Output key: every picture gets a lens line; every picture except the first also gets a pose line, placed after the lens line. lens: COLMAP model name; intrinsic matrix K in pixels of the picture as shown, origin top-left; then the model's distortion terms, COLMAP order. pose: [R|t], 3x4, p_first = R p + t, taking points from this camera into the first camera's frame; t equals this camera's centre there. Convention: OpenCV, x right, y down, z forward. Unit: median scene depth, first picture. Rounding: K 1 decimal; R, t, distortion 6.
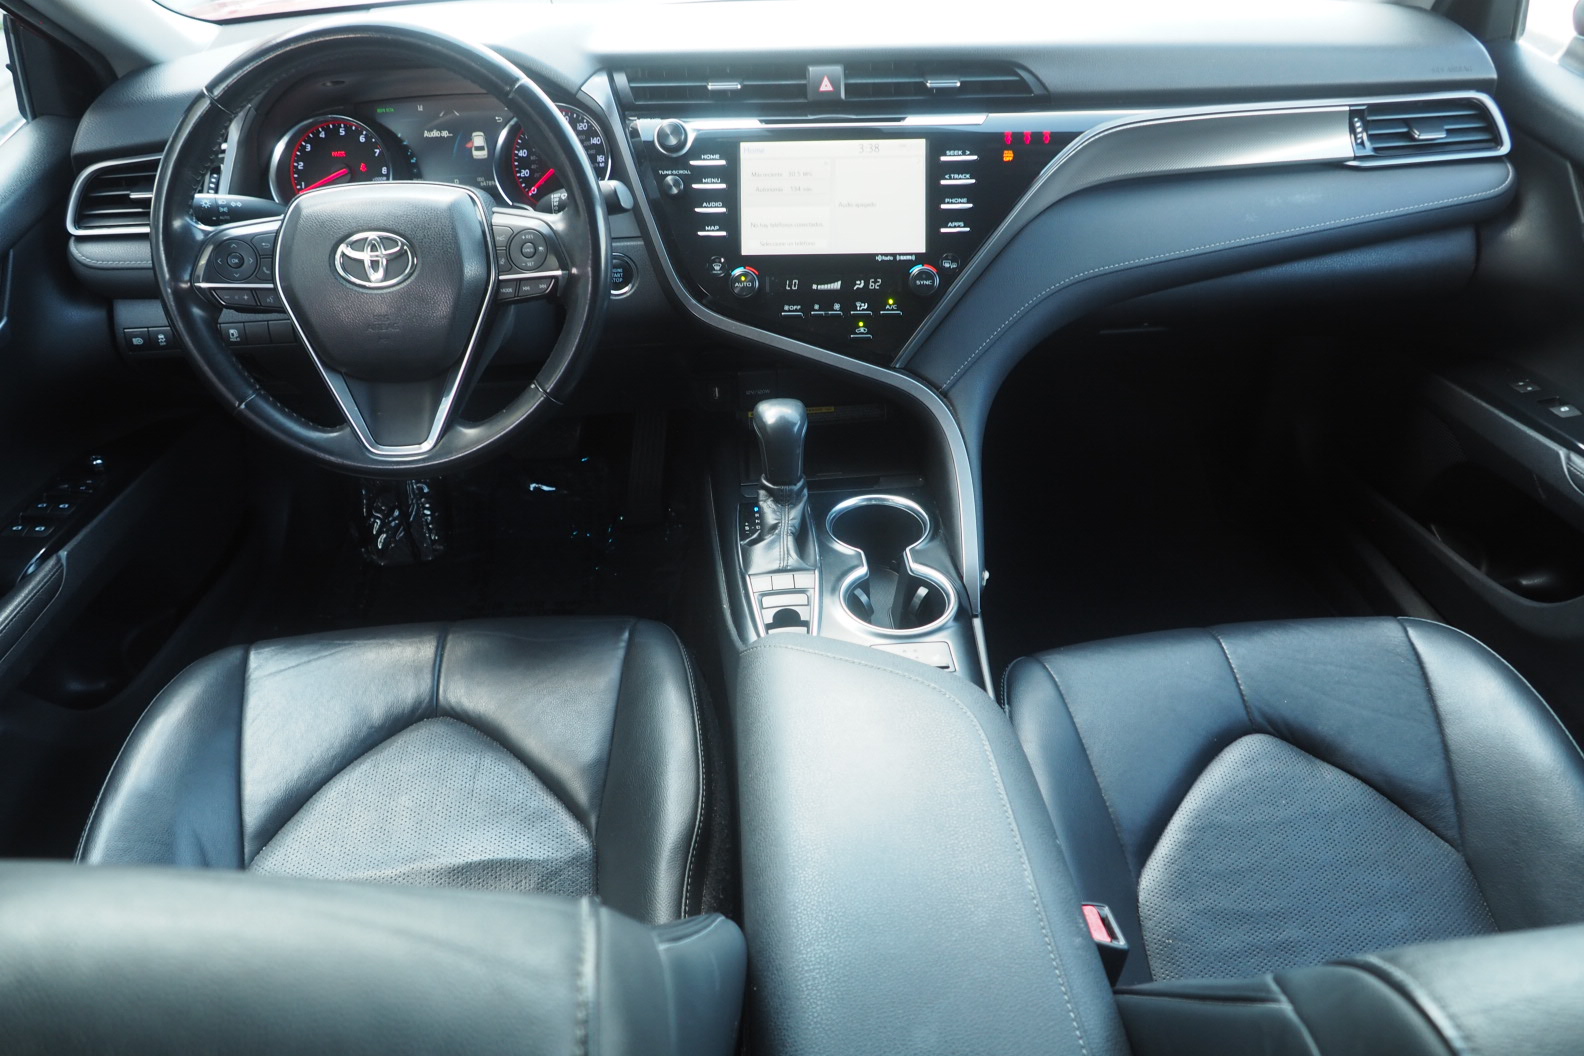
lens RADIAL K [[1137.7, 0, 792.0], [0, 1137.7, 528.0], [0, 0, 1]] dist [-0.020502, -0.000385]
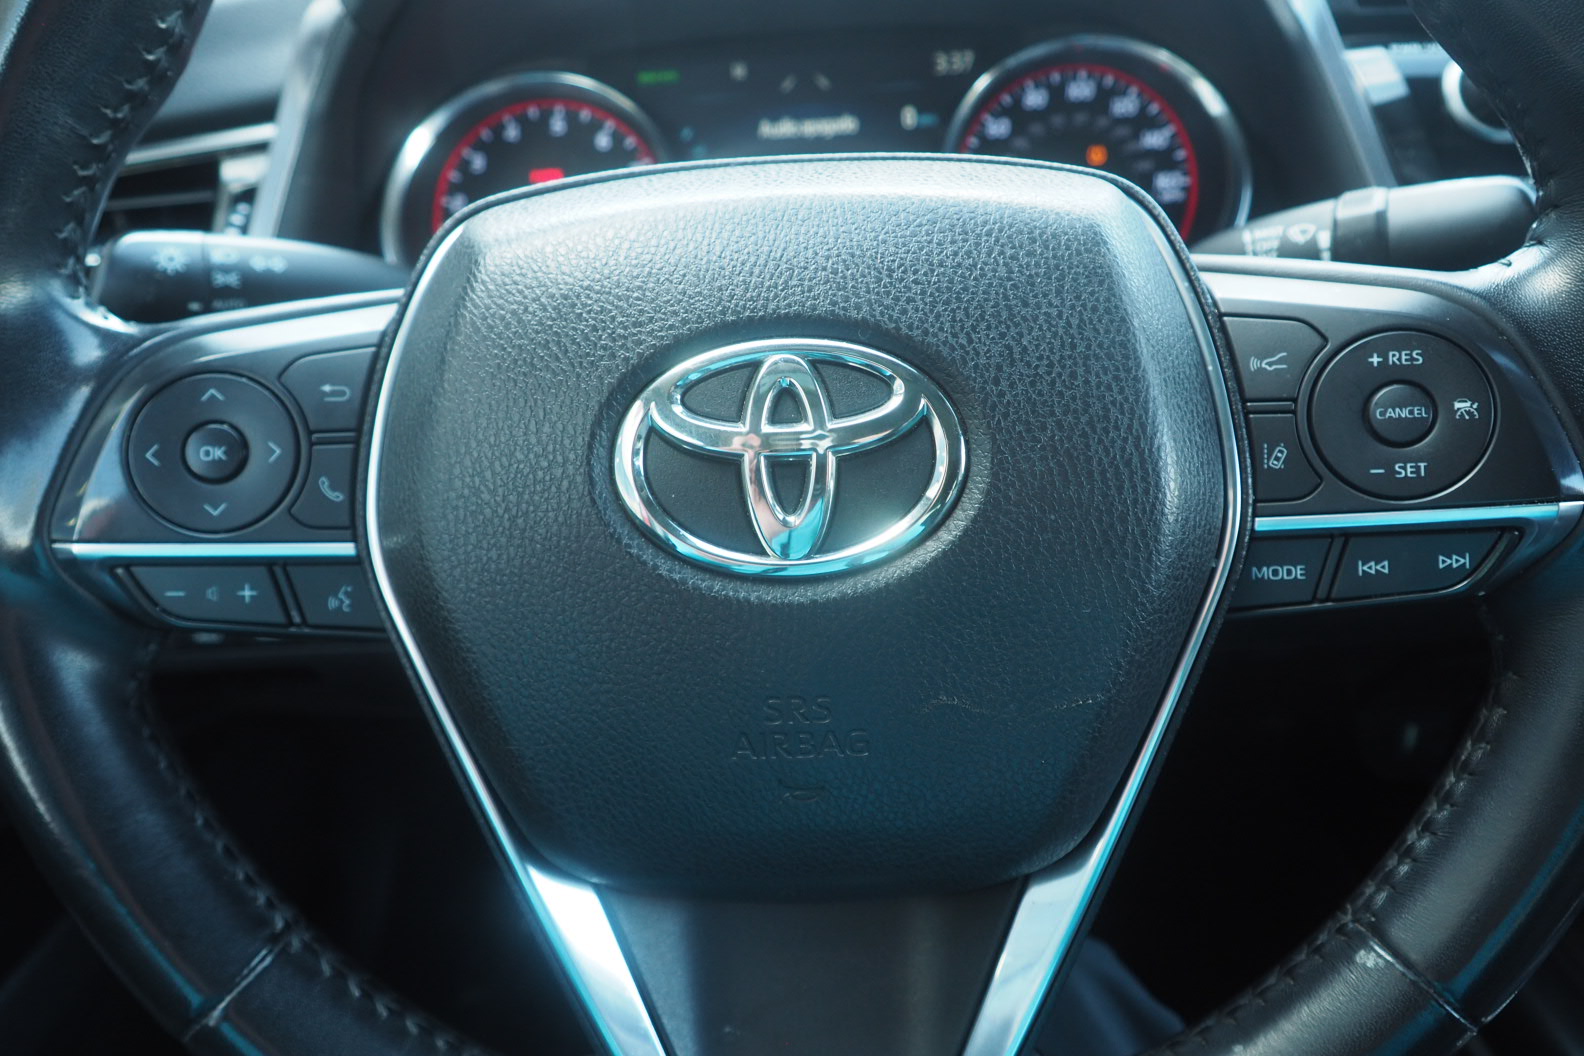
lens RADIAL K [[1122.2, 0, 810.7], [0, 1122.2, 526.5], [0, 0, 1]] dist [-0.014568, -0.000453]
pose [[0.997169, 0.003521, -0.075106, -0.293083], [-0.012226, 0.993202, -0.115763, -0.166160], [0.074188, 0.116353, 0.990433, 0.658707]]
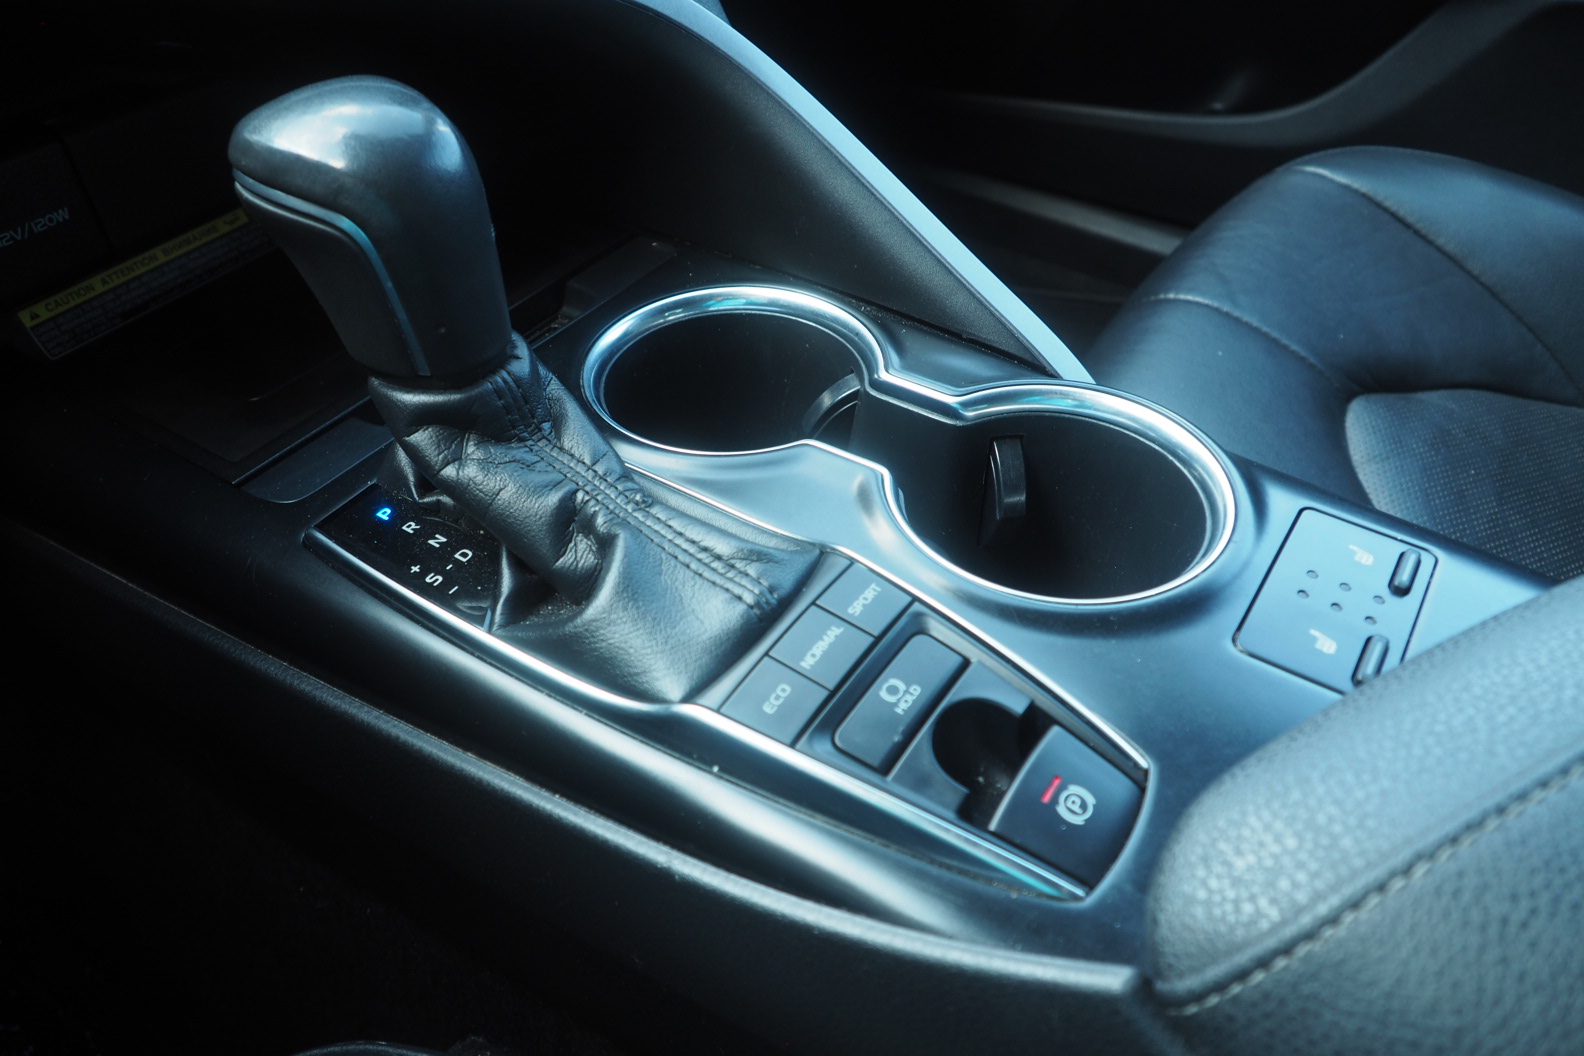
lens RADIAL K [[1137.7, 0, 792.0], [0, 1137.7, 528.0], [0, 0, 1]] dist [-0.020502, -0.000385]
pose [[0.619922, -0.507894, 0.598114, -0.144537], [0.437949, 0.856439, 0.273337, -0.047902], [-0.651075, 0.092496, 0.753357, 0.730903]]
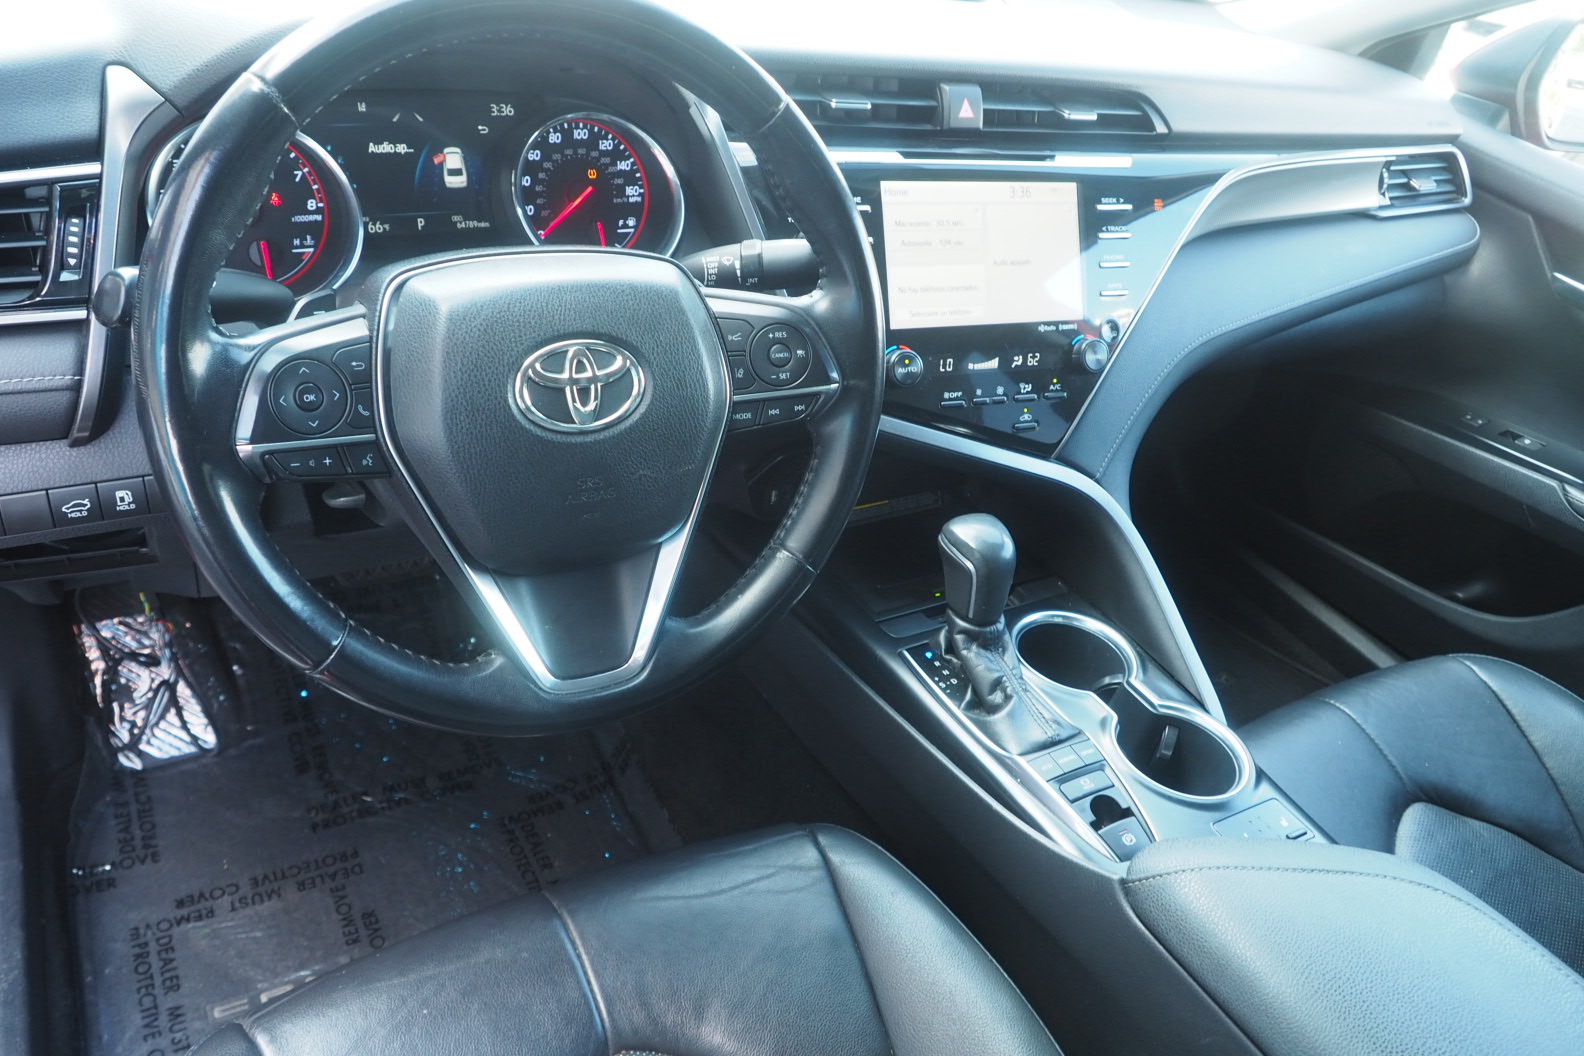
lens RADIAL K [[1137.7, 0, 792.0], [0, 1137.7, 528.0], [0, 0, 1]] dist [-0.020502, -0.000385]
pose [[0.889410, -0.113192, 0.442874, -0.458992], [0.105440, 0.993531, 0.042180, -0.148627], [-0.444783, 0.009181, 0.895591, 0.351921]]
